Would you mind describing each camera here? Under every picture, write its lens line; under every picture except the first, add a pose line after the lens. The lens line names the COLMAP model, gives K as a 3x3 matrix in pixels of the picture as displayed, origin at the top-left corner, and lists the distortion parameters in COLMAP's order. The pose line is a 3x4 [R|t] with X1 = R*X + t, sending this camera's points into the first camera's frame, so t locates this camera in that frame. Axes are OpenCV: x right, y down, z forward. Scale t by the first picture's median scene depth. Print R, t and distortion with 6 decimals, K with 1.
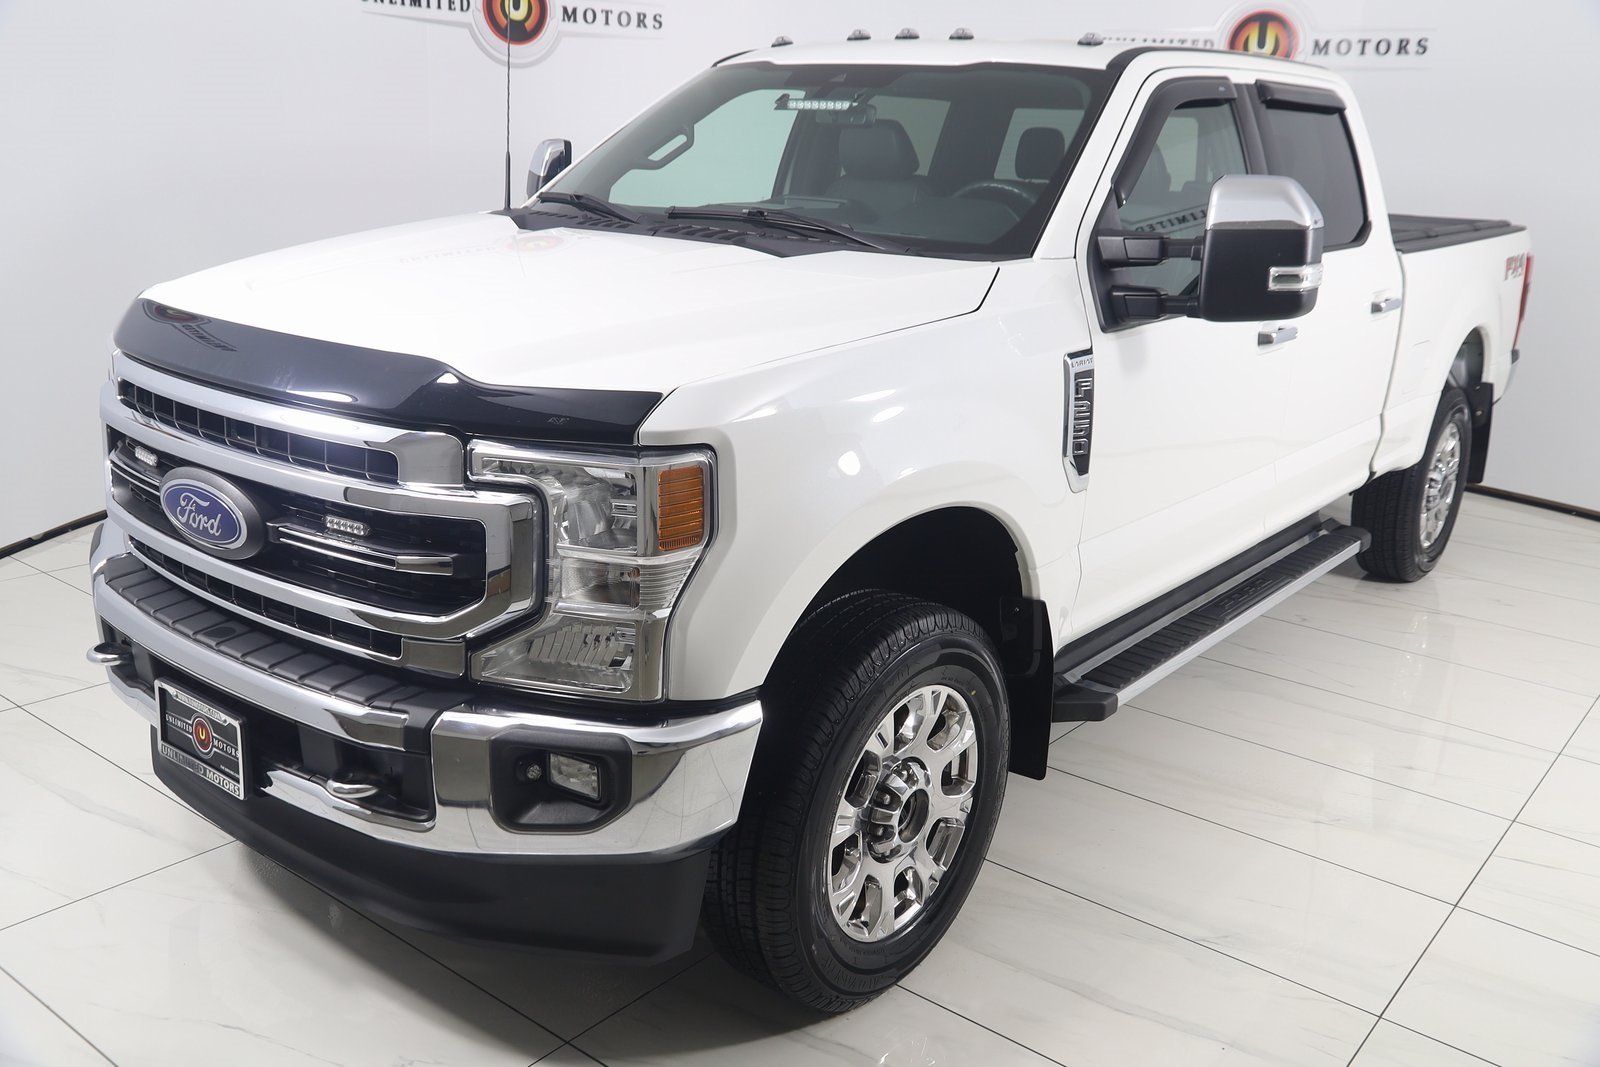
lens RADIAL K [[1426.5, 0, 800.0], [0, 1426.5, 533.5], [0, 0, 1]] dist [-0.053889, 0.160488]
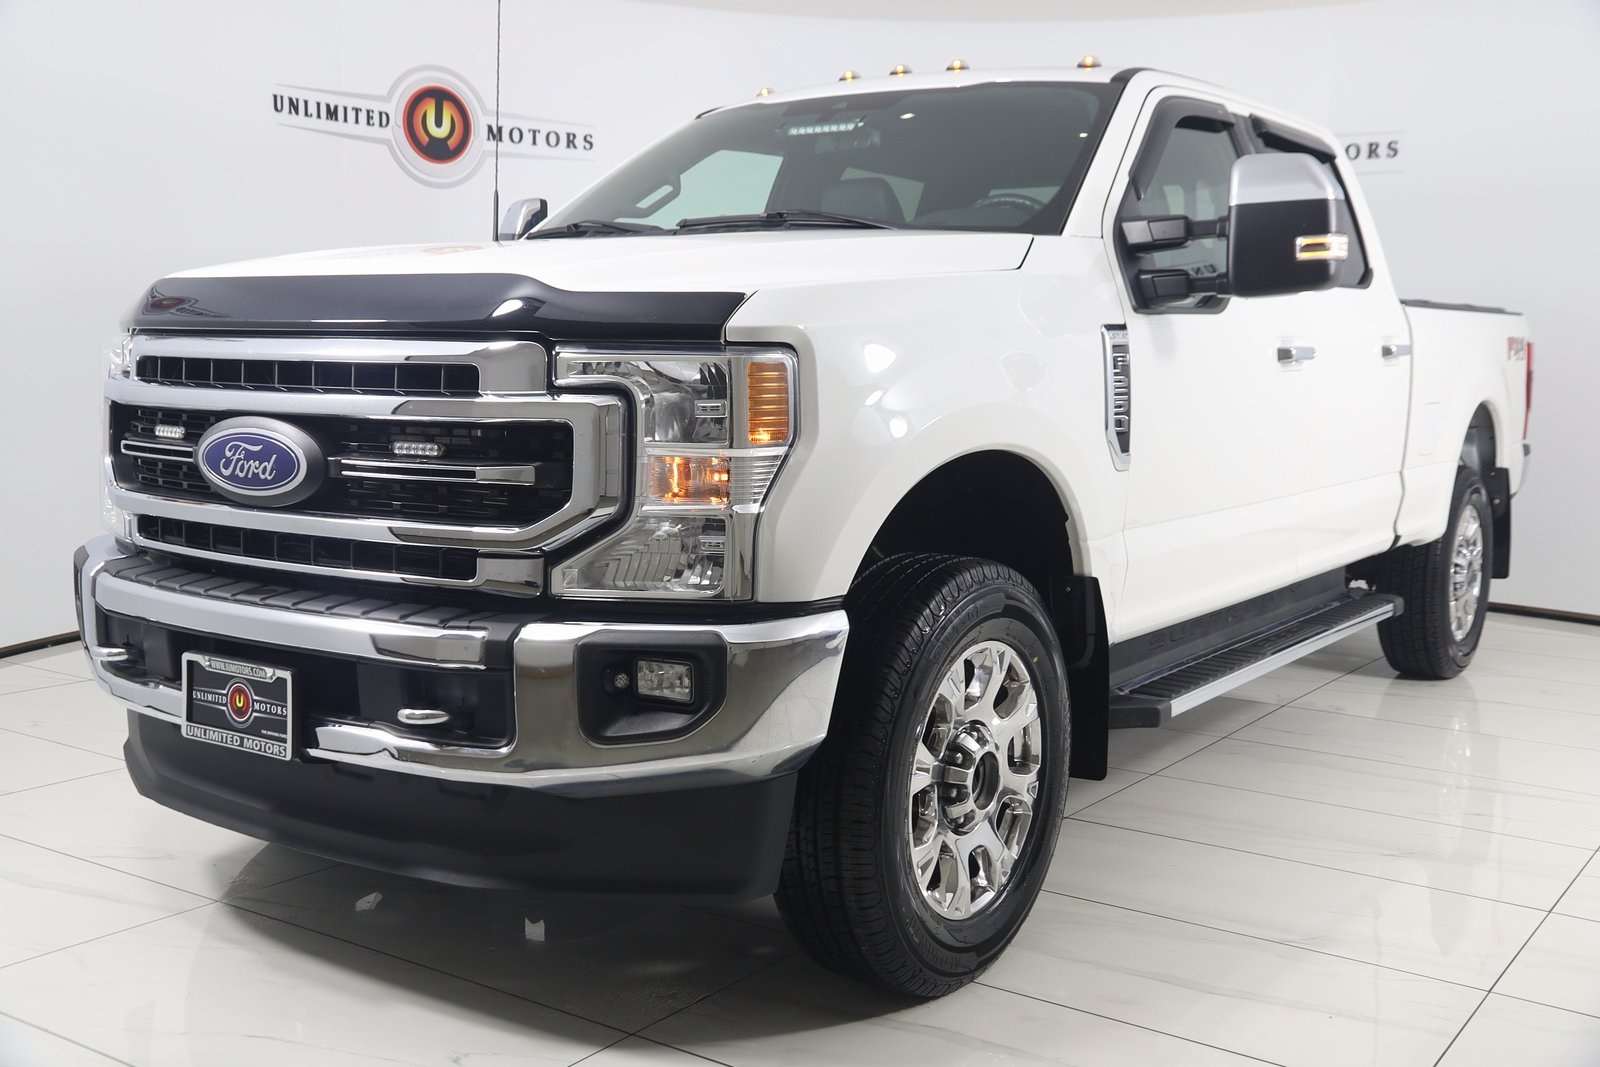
lens RADIAL K [[1677.3, 0, 800.0], [0, 1677.3, 533.5], [0, 0, 1]] dist [-0.003560, 0.179653]
pose [[0.997324, -0.031412, 0.066016, -0.105821], [0.042072, 0.985082, -0.166864, 0.203377], [-0.059789, 0.169195, 0.983767, -0.117347]]
